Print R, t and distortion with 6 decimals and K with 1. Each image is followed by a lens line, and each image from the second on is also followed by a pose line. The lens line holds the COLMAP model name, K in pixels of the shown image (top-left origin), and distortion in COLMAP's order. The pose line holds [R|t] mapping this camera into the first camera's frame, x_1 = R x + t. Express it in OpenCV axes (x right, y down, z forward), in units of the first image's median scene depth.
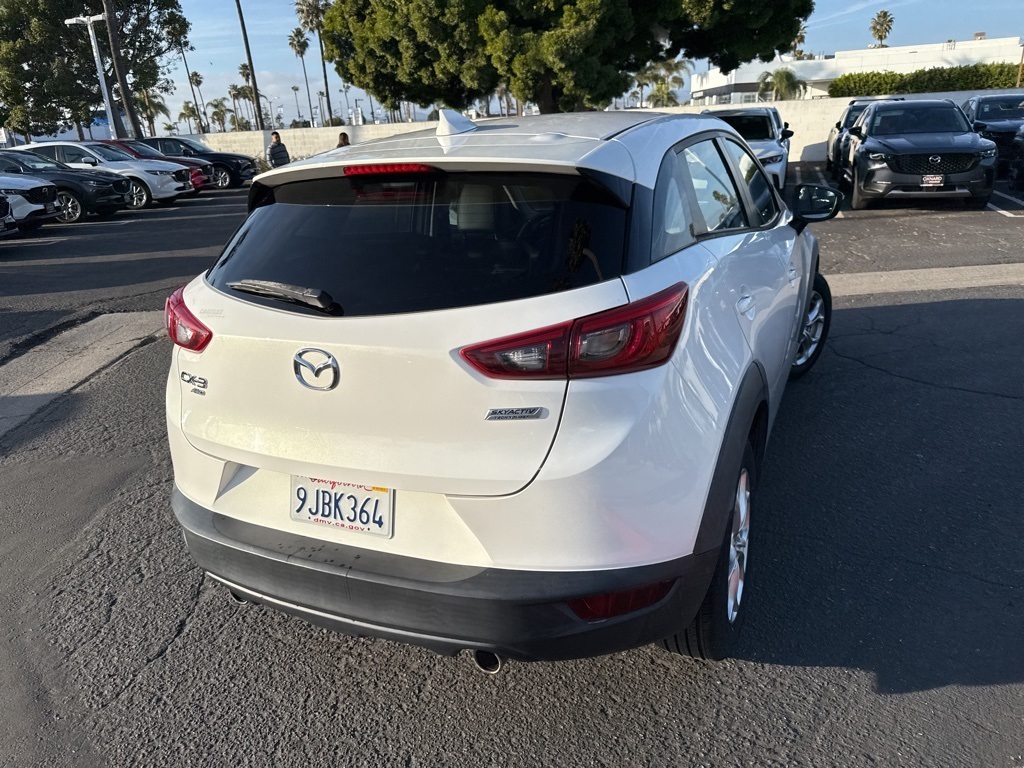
lens RADIAL K [[726.9, 0, 510.4], [0, 726.9, 391.2], [0, 0, 1]] dist [-0.000470, -0.007251]
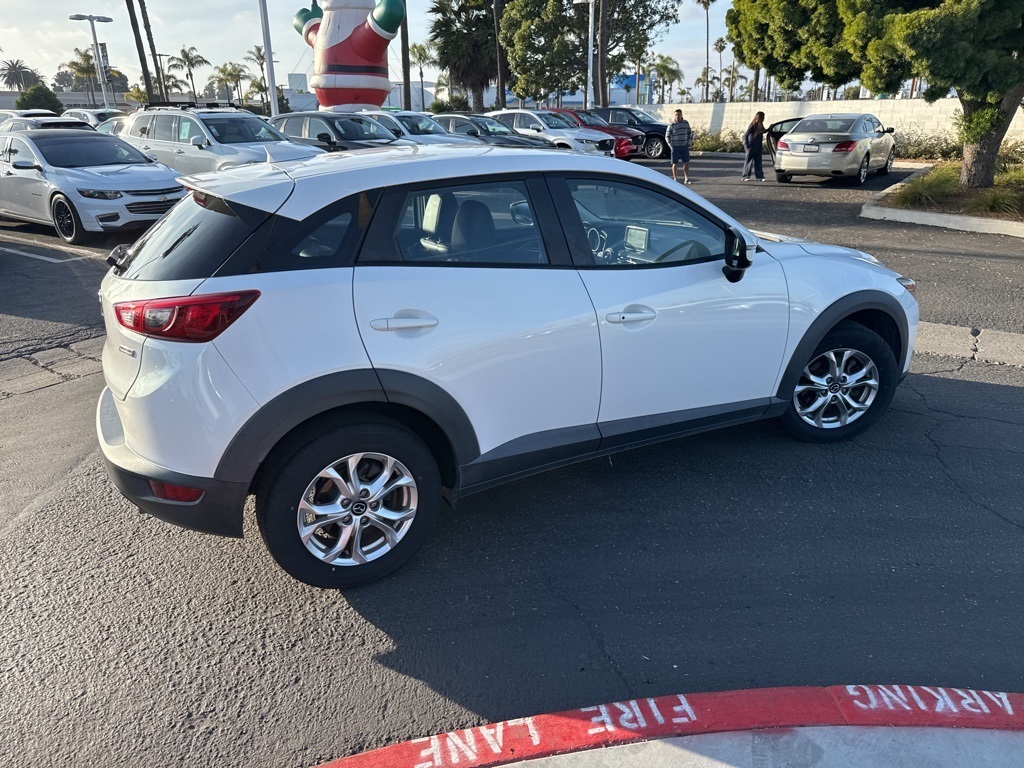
lens RADIAL K [[721.5, 0, 508.4], [0, 721.5, 397.3], [0, 0, 1]] dist [0.017570, -0.025685]
pose [[0.799452, 0.254068, -0.544358, 1.001626], [-0.227136, 0.966733, 0.117628, -0.158731], [0.556134, 0.029605, 0.830565, 0.092283]]
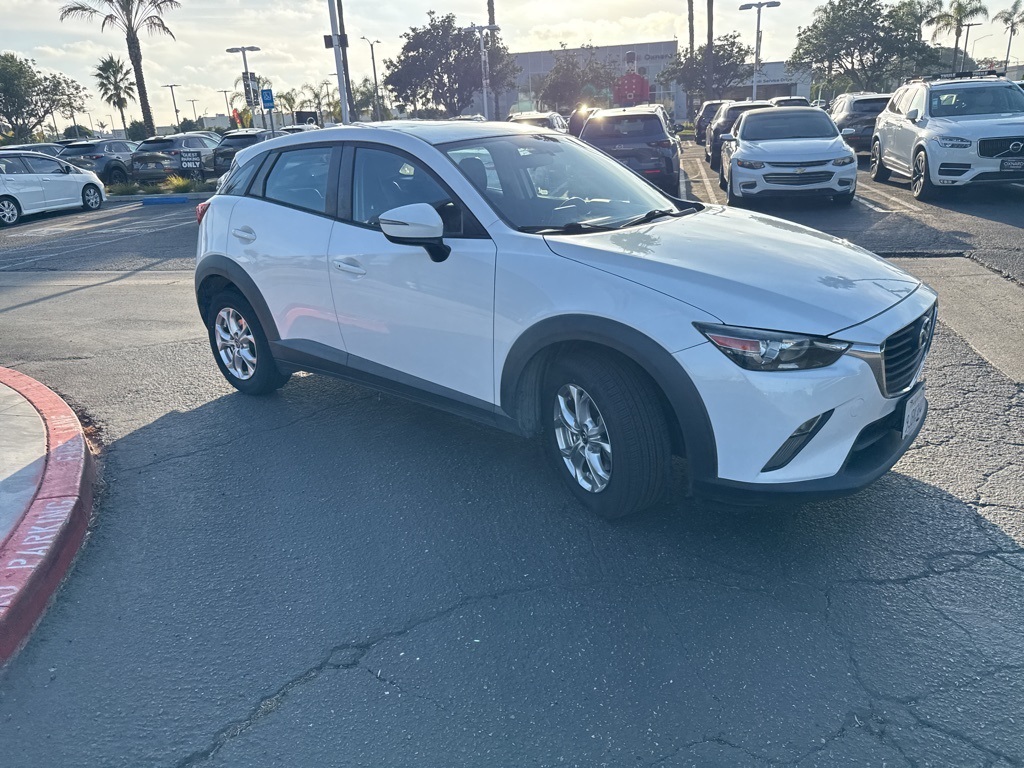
lens RADIAL K [[726.8, 0, 510.0], [0, 726.8, 383.0], [0, 0, 1]] dist [0.003085, -0.007307]
pose [[-0.249316, 0.381668, -0.890040, 1.762751], [-0.264769, 0.857182, 0.441743, -0.720281], [0.931525, 0.345788, -0.112655, 1.757857]]
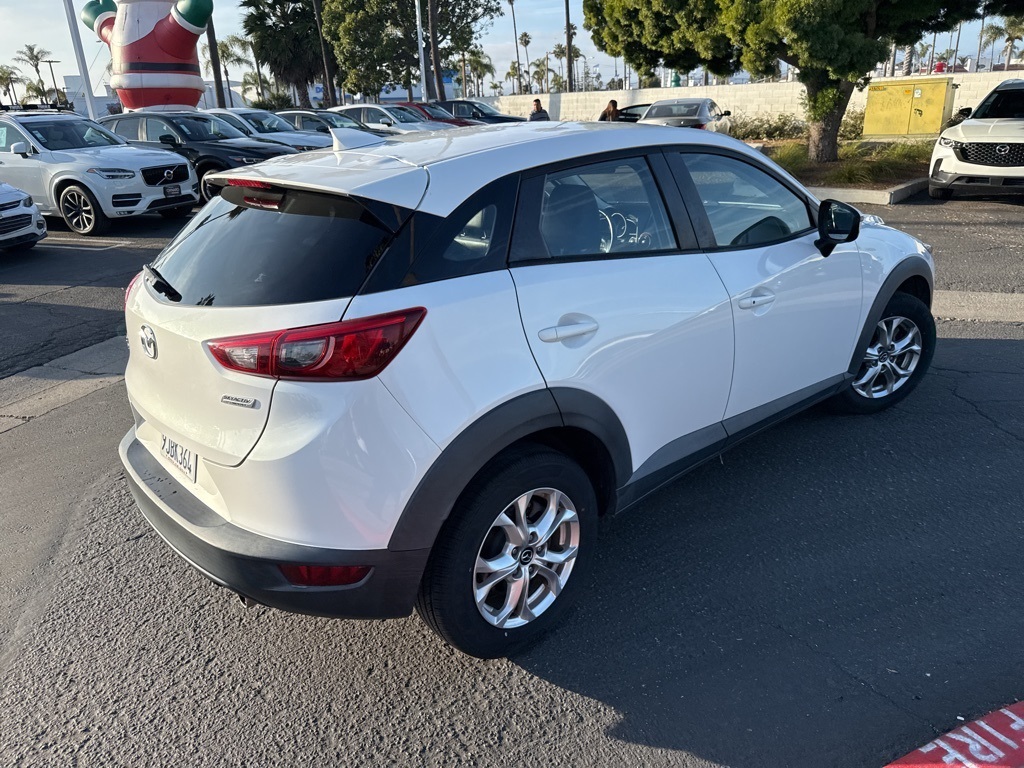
lens RADIAL K [[724.7, 0, 510.0], [0, 724.7, 395.5], [0, 0, 1]] dist [0.001389, -0.007344]
pose [[0.920192, 0.157316, -0.358467, 0.544535], [-0.137427, 0.987237, 0.080477, -0.087644], [0.366552, -0.024791, 0.930067, 0.026156]]
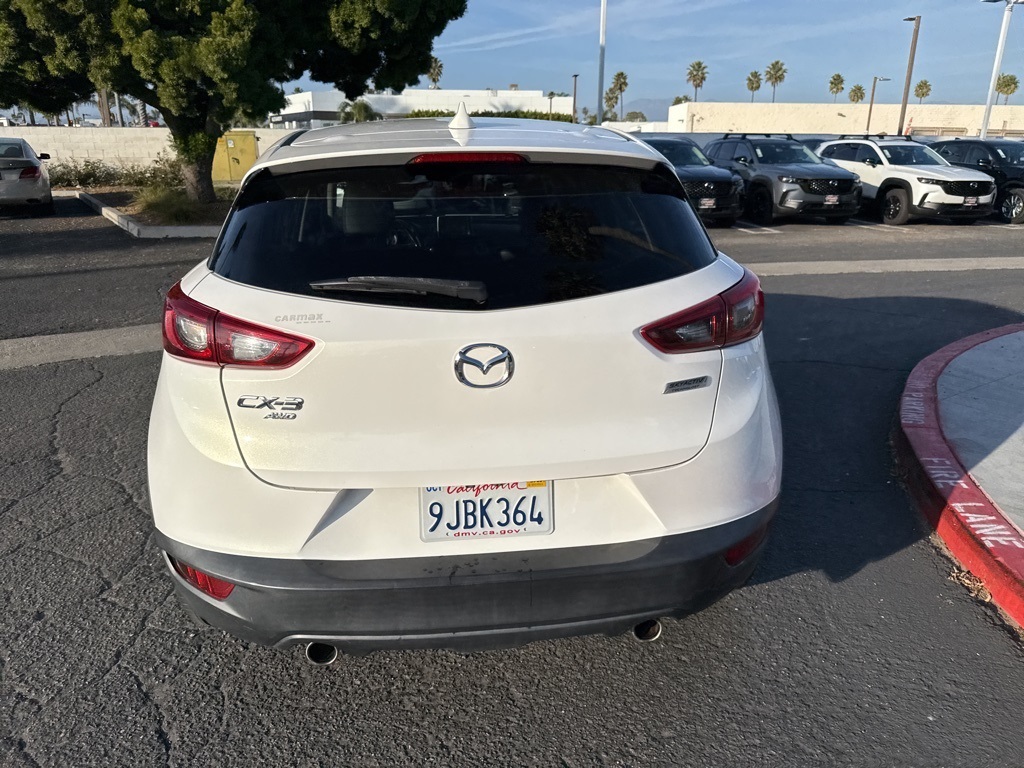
lens RADIAL K [[727.6, 0, 509.5], [0, 727.6, 383.6], [0, 0, 1]] dist [0.013025, -0.021037]
pose [[0.858896, -0.106548, 0.500945, -0.486996], [0.127274, 0.991841, -0.007260, 0.002542], [-0.496084, 0.069993, 0.865449, 0.118592]]
